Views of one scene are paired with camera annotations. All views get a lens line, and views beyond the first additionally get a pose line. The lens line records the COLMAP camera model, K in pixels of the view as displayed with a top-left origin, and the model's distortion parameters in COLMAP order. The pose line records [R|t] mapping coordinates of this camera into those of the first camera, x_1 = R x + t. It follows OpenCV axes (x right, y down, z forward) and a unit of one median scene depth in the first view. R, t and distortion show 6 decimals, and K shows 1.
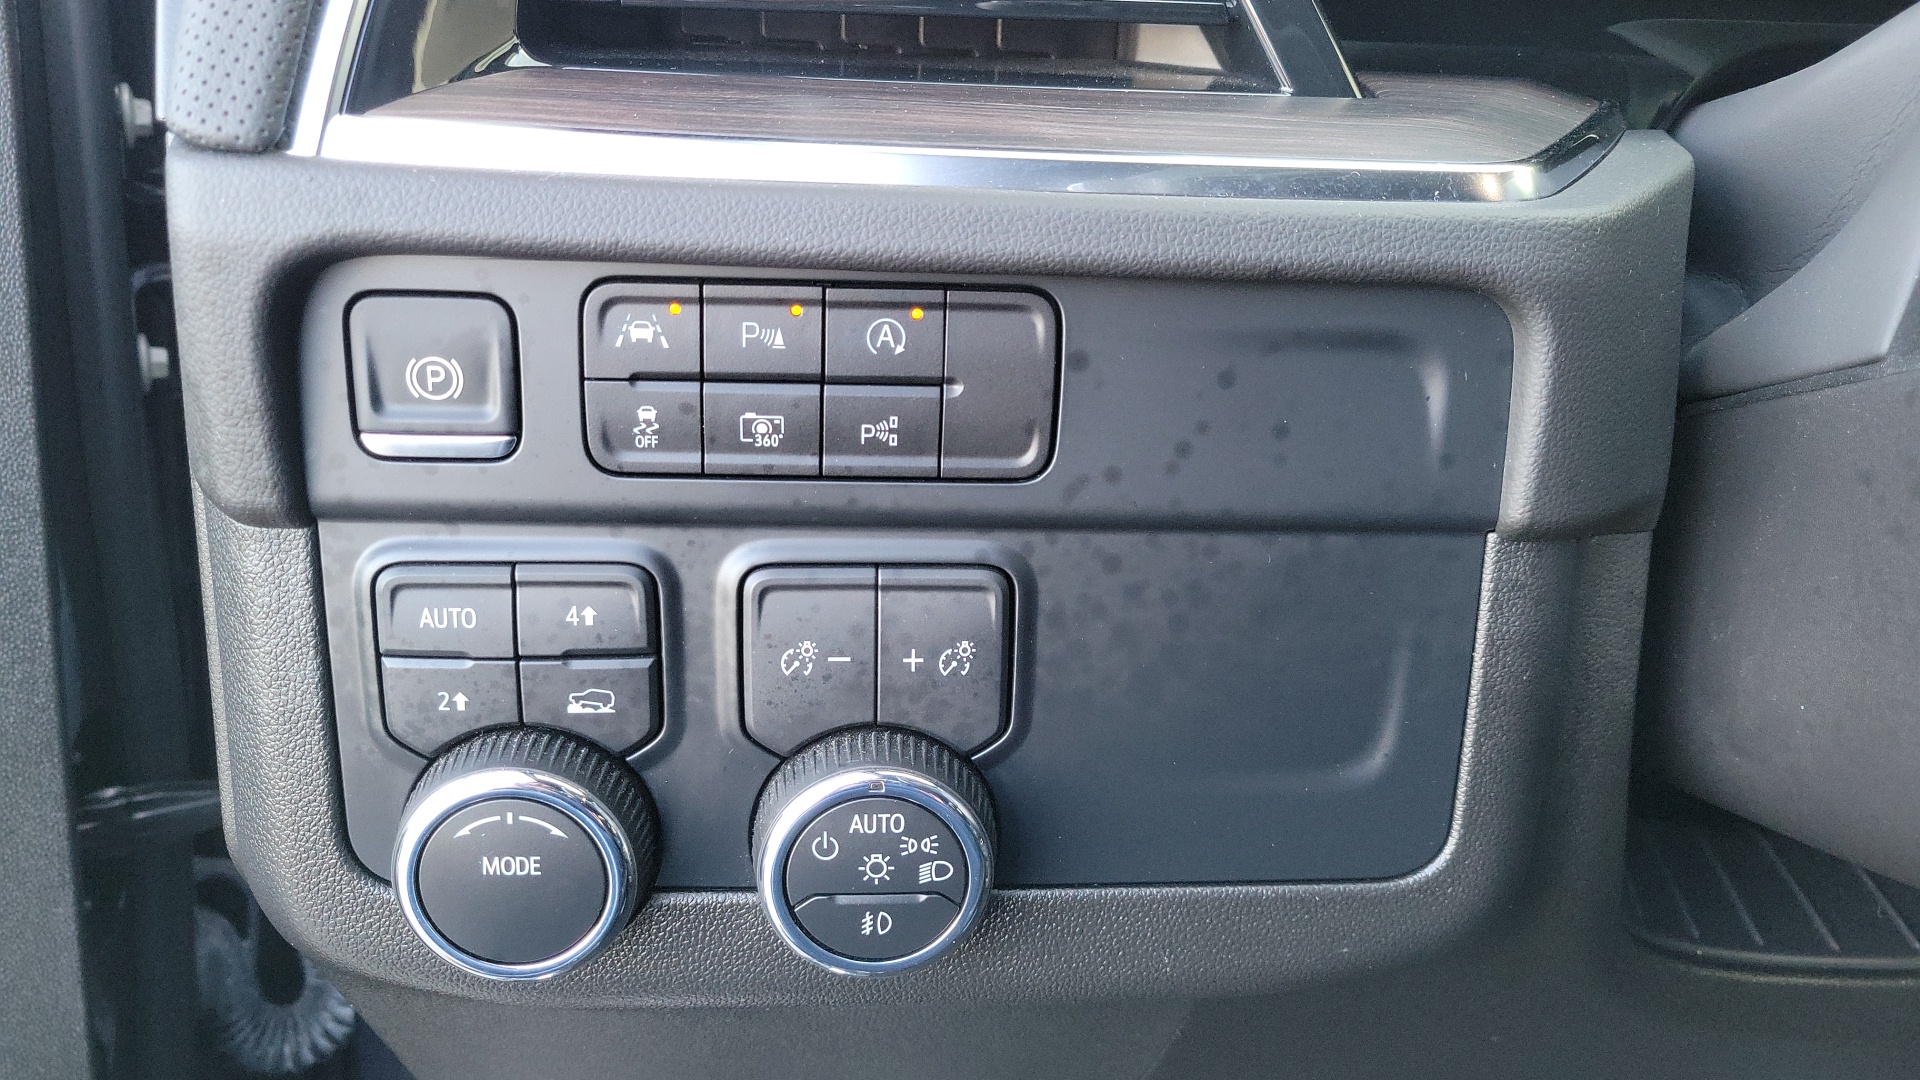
lens RADIAL K [[1470.0, 0, 976.6], [0, 1470.0, 535.9], [0, 0, 1]] dist [0.001765, -0.001950]
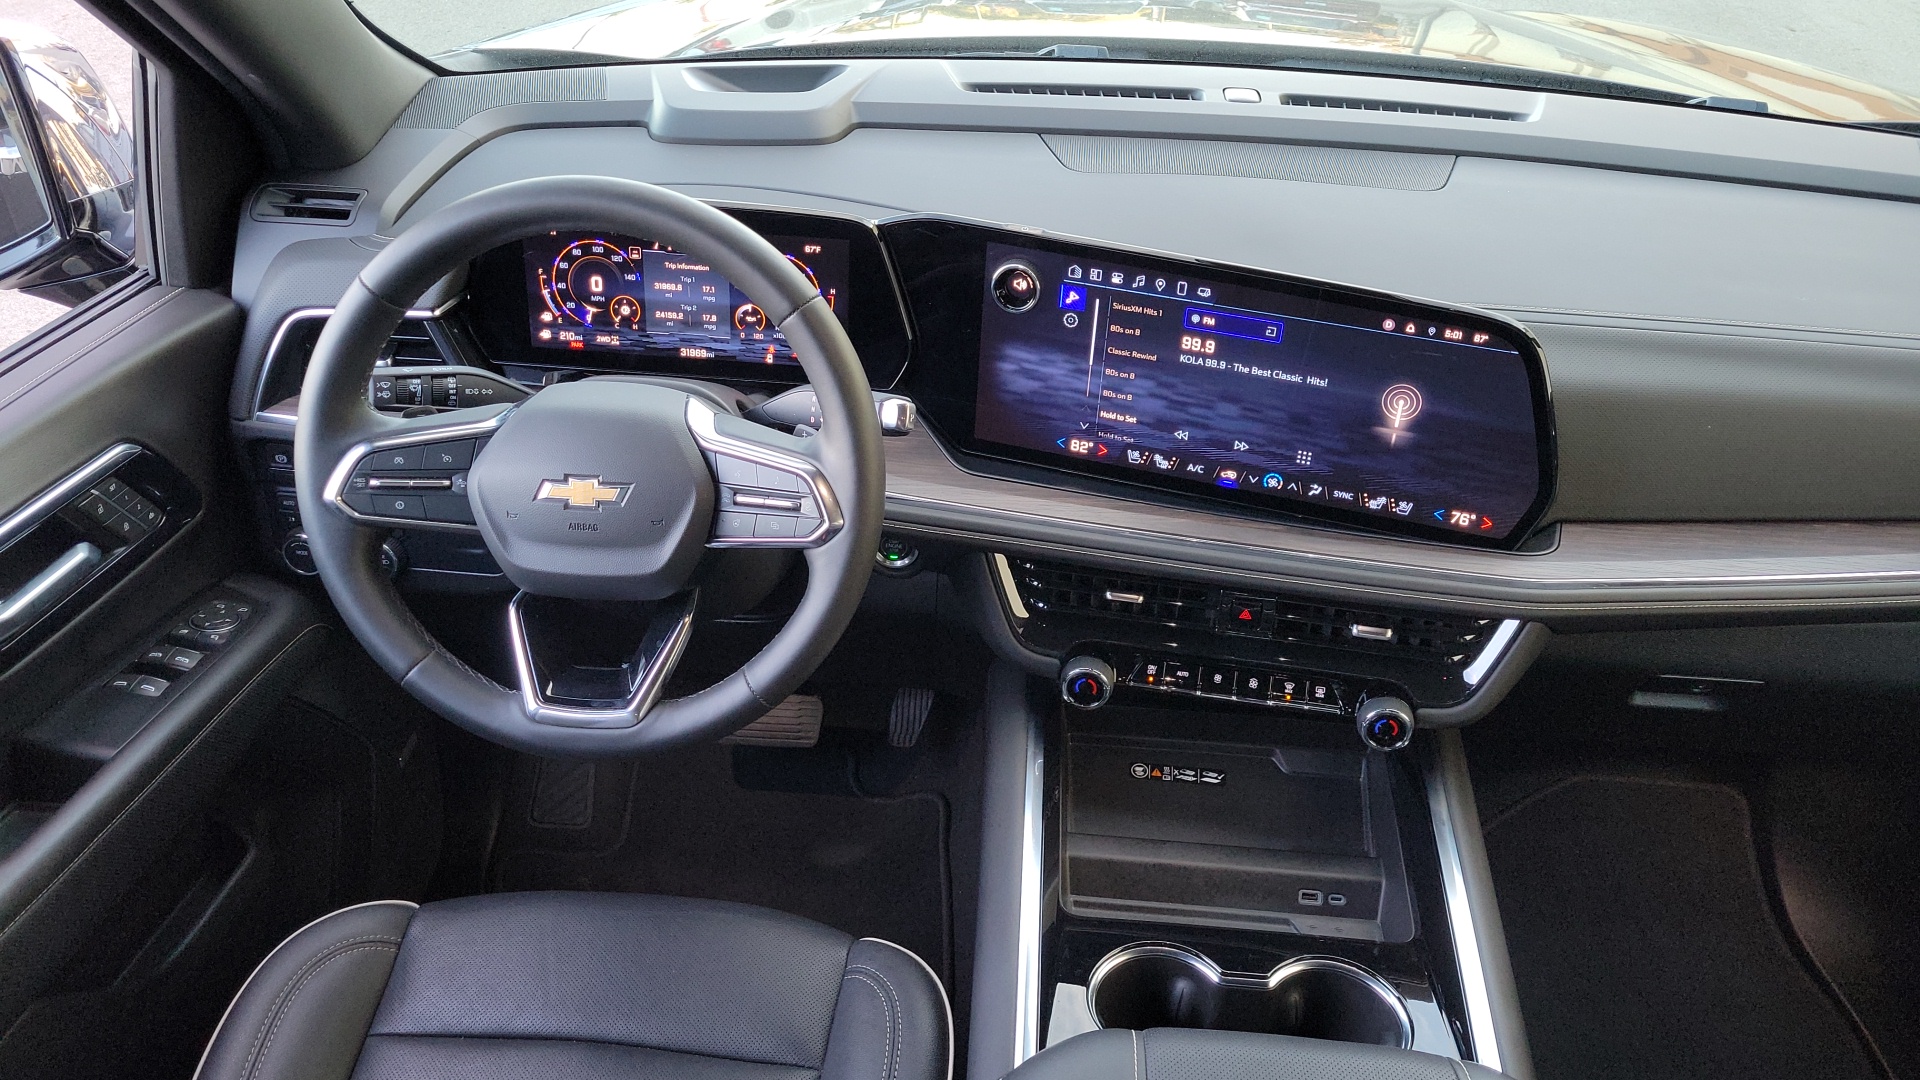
lens RADIAL K [[1430.6, 0, 980.9], [0, 1430.6, 537.1], [0, 0, 1]] dist [0.038957, 0.000231]
pose [[0.984122, 0.094658, -0.150147, 2.642242], [-0.062692, 0.976775, 0.204890, -0.962572], [0.166054, -0.192223, 0.967200, -3.306649]]
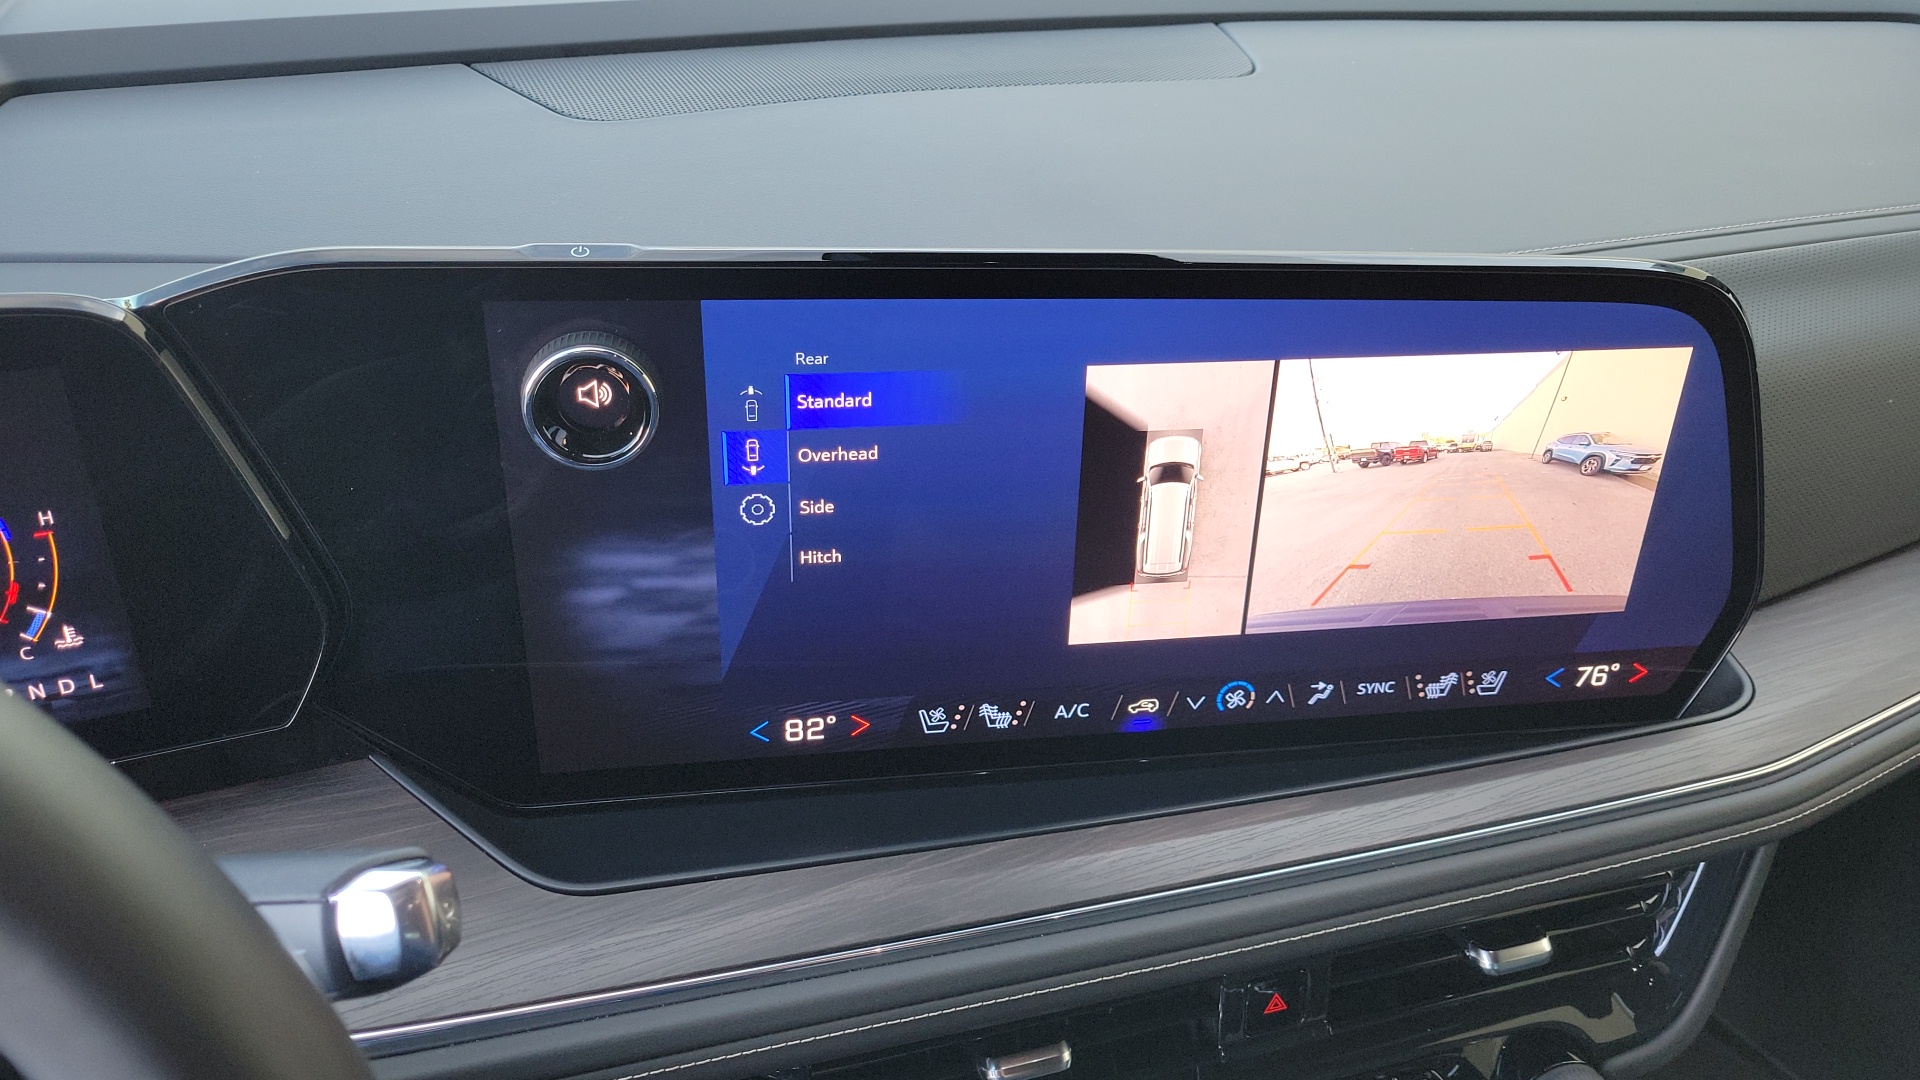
lens RADIAL K [[1440.4, 0, 965.7], [0, 1440.4, 537.7], [0, 0, 1]] dist [0.024056, -0.003890]
pose [[0.953822, -0.153006, 0.258480, 1.970487], [0.101404, 0.974041, 0.202387, -0.963026], [-0.282737, -0.166830, 0.944578, -0.629157]]
